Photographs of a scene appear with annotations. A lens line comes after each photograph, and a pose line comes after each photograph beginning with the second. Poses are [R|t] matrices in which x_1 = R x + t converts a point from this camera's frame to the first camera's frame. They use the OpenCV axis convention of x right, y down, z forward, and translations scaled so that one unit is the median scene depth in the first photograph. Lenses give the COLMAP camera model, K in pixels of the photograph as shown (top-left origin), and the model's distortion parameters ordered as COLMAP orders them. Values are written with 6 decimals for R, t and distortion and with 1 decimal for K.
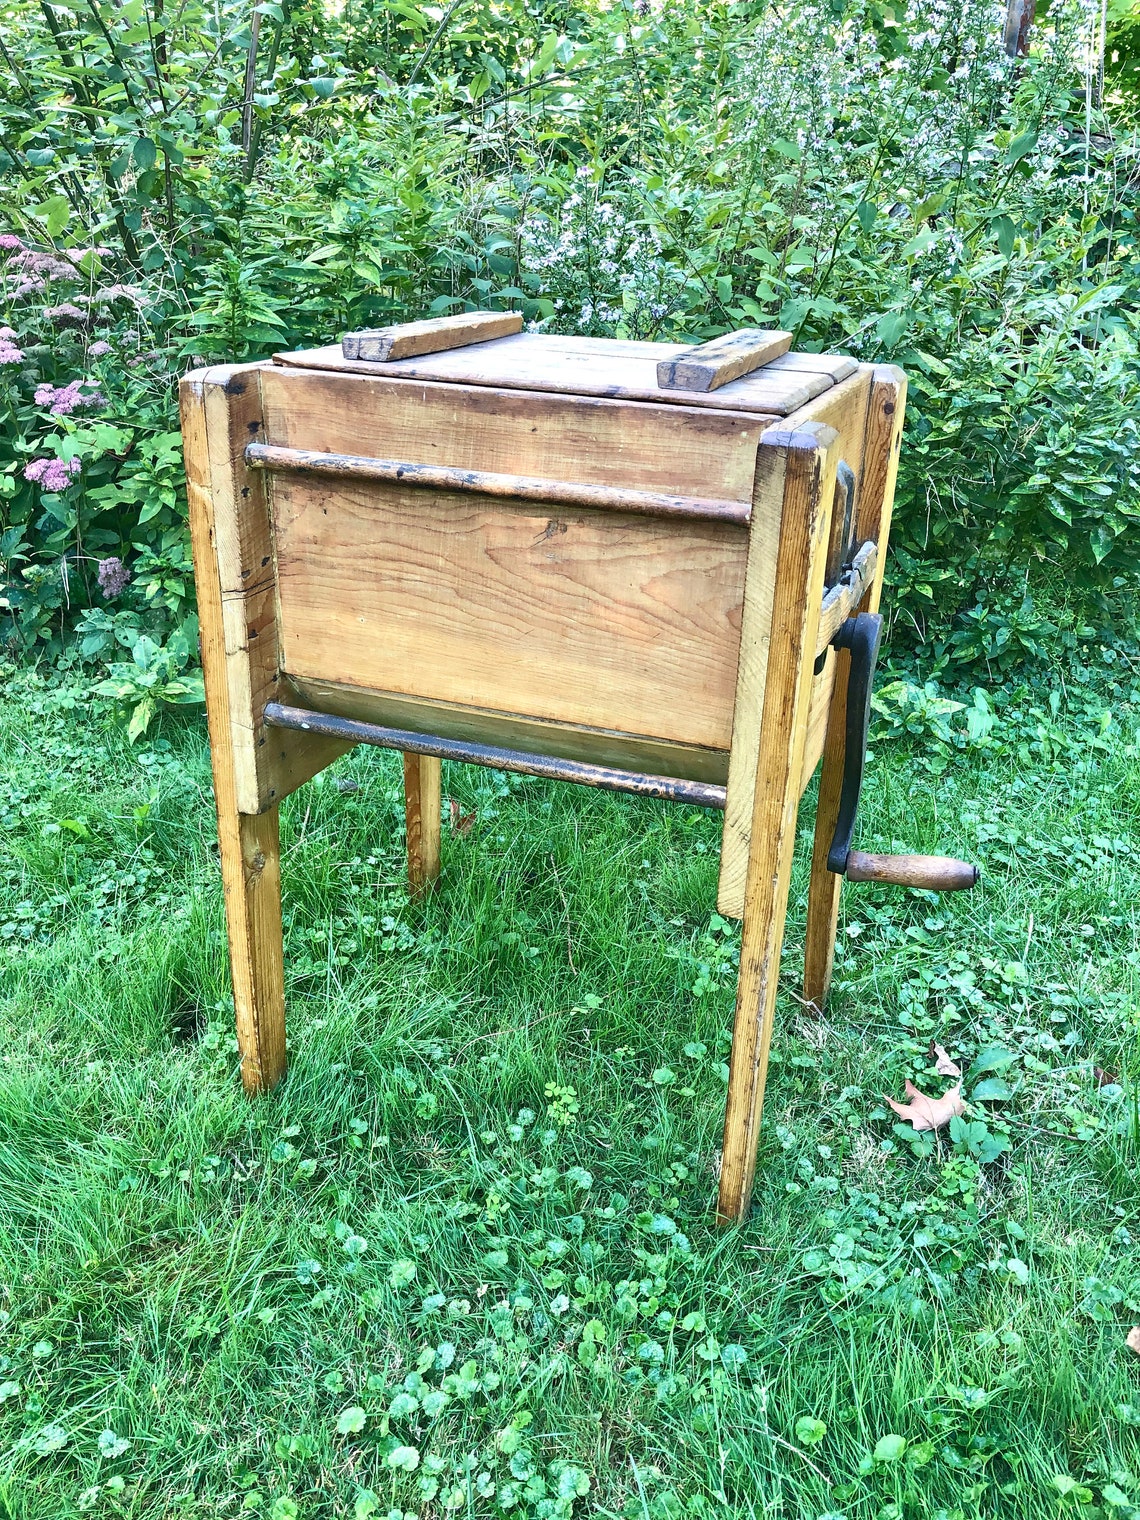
lens RADIAL K [[1230.2, 0, 570.0], [0, 1230.2, 760.0], [0, 0, 1]] dist [0.160175, -0.518777]
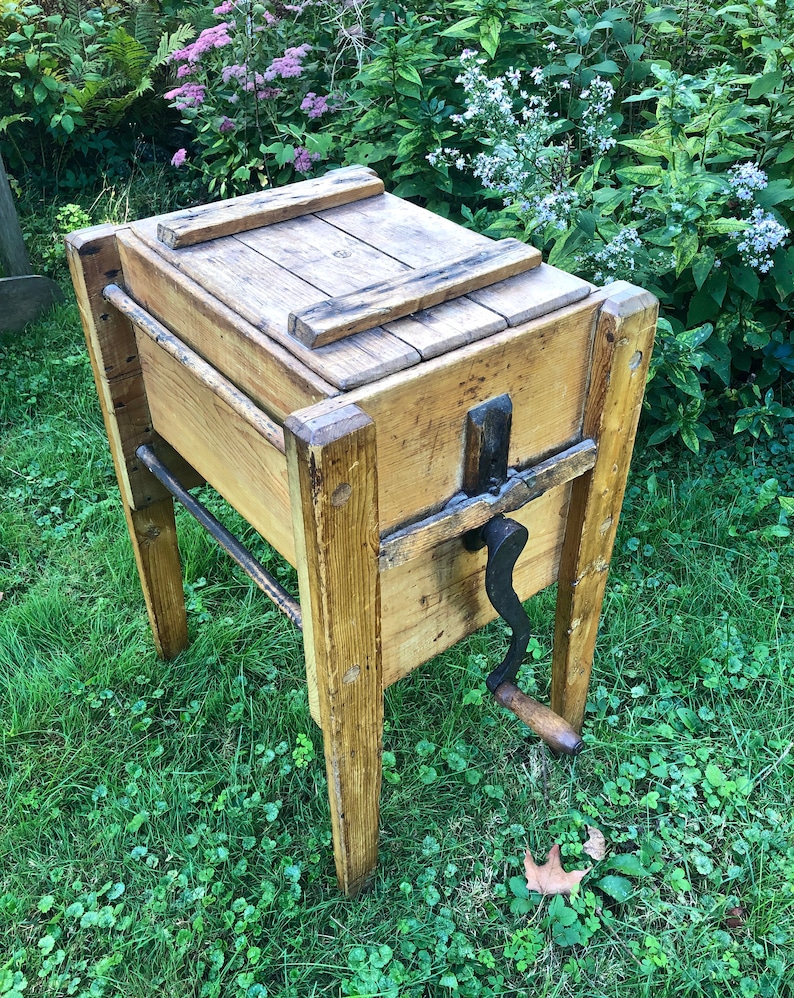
lens RADIAL K [[866.0, 0, 396.9], [0, 866.0, 466.2], [0, 0, 1]] dist [0.005108, 0.004638]
pose [[0.851124, 0.289916, -0.437649, 0.509359], [-0.189856, 0.947236, 0.258262, -0.373047], [0.489432, -0.136723, 0.861257, 0.281505]]
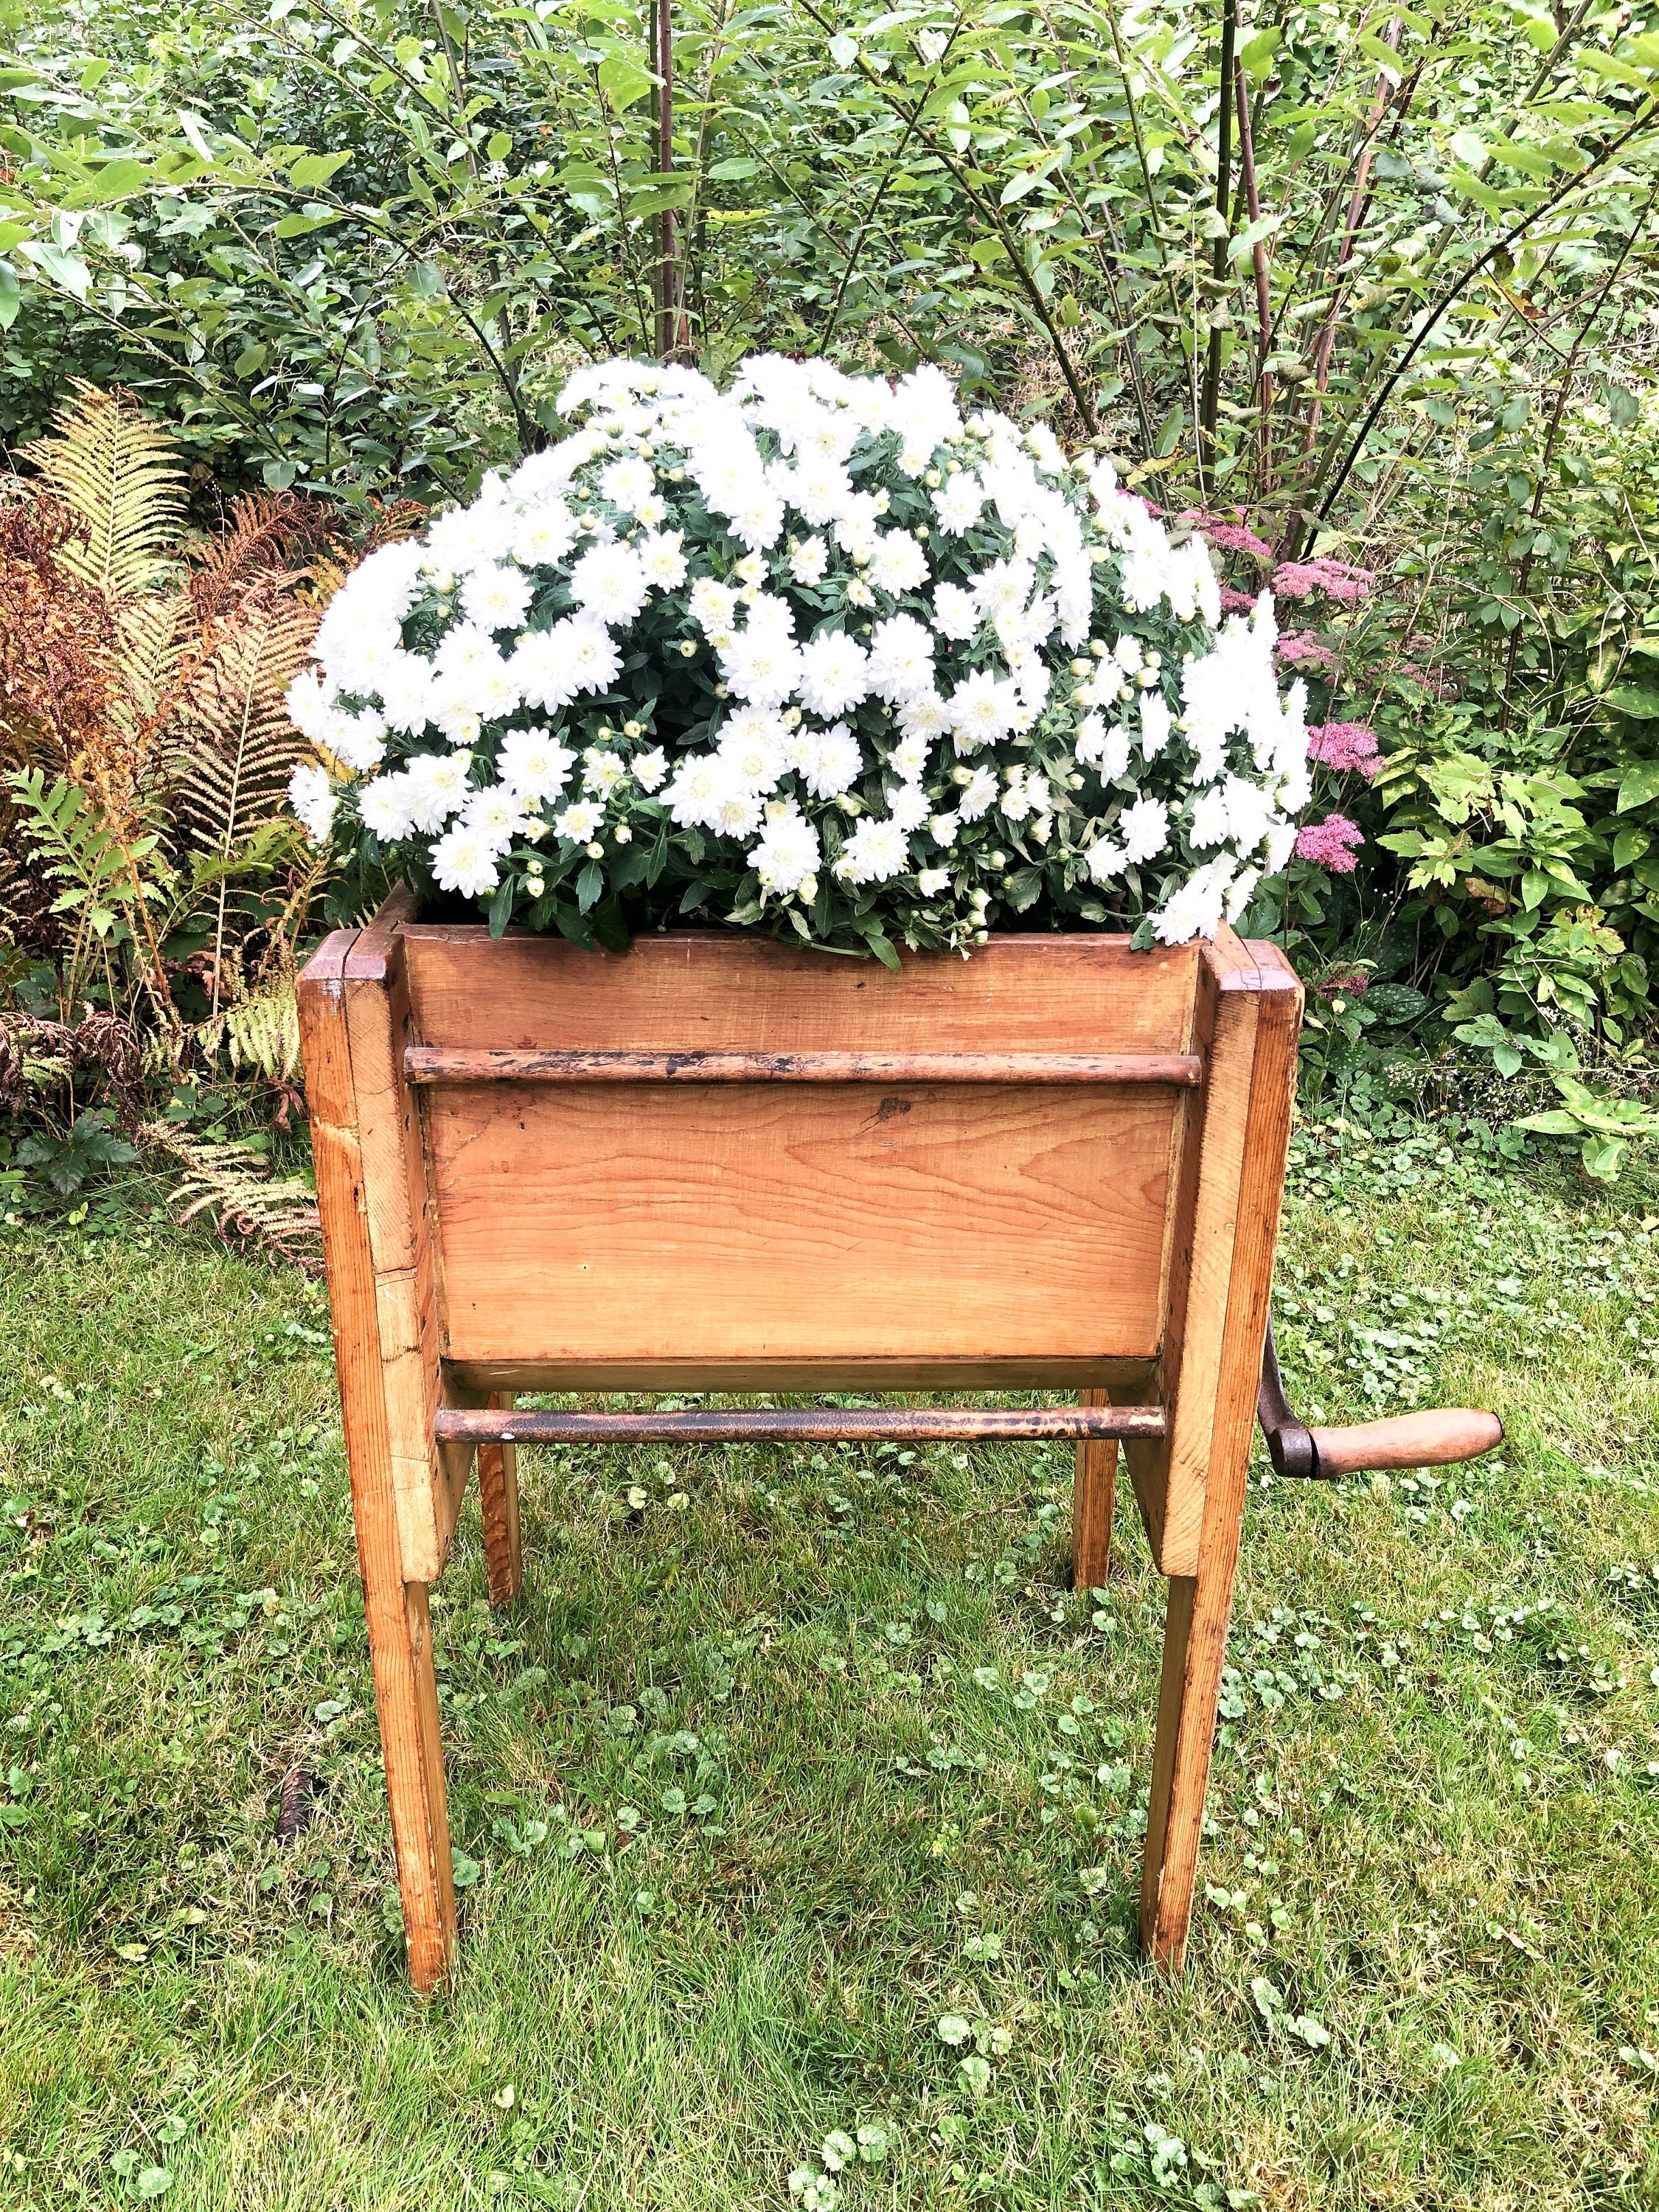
lens RADIAL K [[1790.3, 0, 829.5], [0, 1790.3, 1106.0], [0, 0, 1]] dist [0.160175, -0.518777]
pose [[0.932357, -0.174960, 0.316383, -0.354218], [0.172170, 0.984373, 0.036987, -0.222569], [-0.317910, 0.019987, 0.947910, 0.036669]]
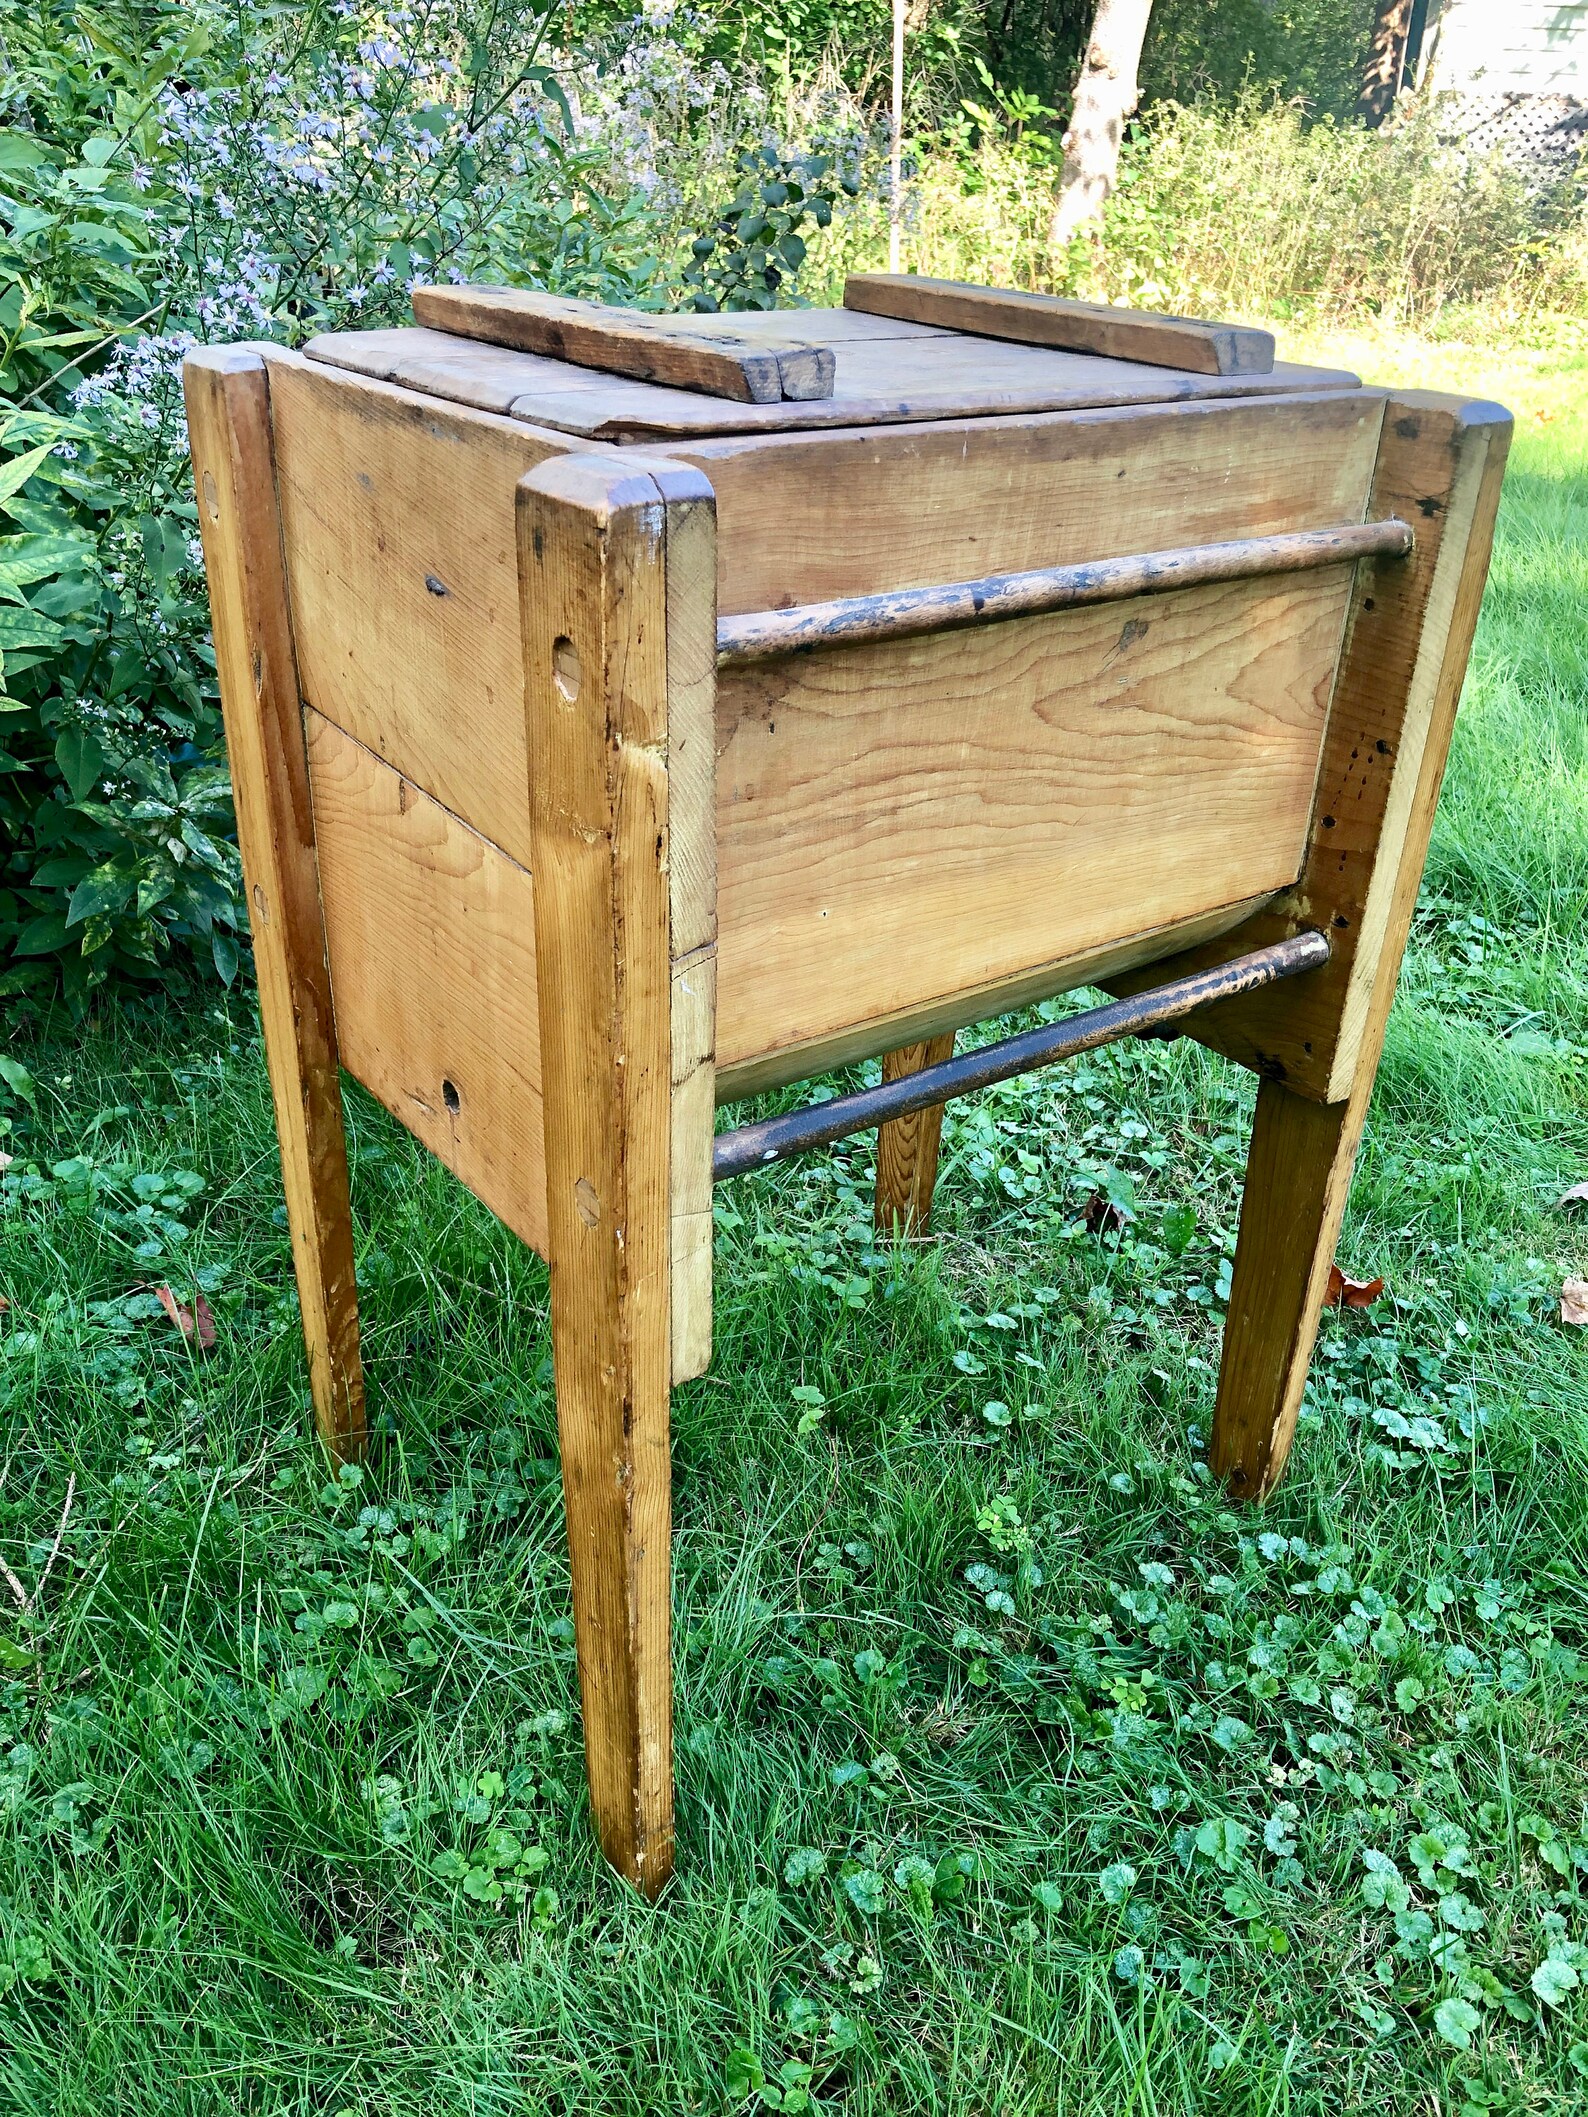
lens RADIAL K [[1713.4, 0, 794.0], [0, 1713.4, 1058.5], [0, 0, 1]] dist [0.160175, -0.518777]
pose [[0.563057, -0.413763, 0.715380, -0.751195], [0.340280, 0.904928, 0.255568, -0.258602], [-0.753111, 0.099530, 0.650321, 0.574833]]
